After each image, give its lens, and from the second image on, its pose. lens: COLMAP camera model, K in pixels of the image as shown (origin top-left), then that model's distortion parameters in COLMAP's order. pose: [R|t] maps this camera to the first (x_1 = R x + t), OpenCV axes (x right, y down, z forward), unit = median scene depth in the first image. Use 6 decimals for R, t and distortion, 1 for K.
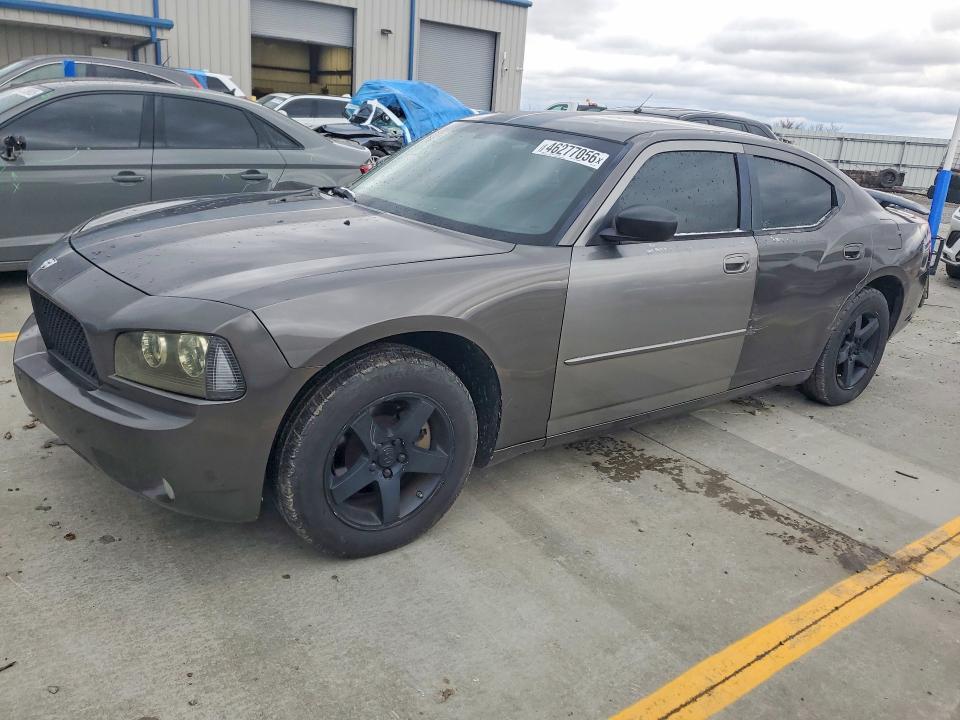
lens RADIAL K [[739.3, 0, 473.5], [0, 739.3, 351.5], [0, 0, 1]] dist [0.012417, 0.016796]
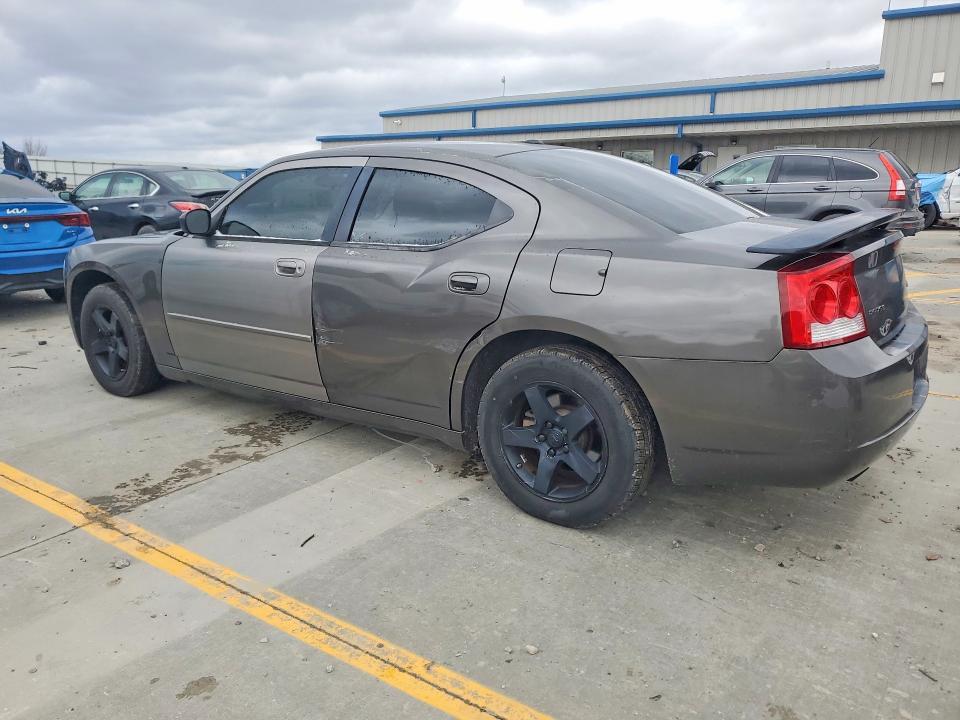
lens RADIAL K [[739.3, 0, 470.9], [0, 739.3, 364.5], [0, 0, 1]] dist [0.012417, 0.016796]
pose [[0.293989, 0.141155, -0.945328, 1.484740], [-0.257888, 0.964069, 0.063752, -0.121565], [0.920361, 0.225046, 0.319828, 0.946092]]
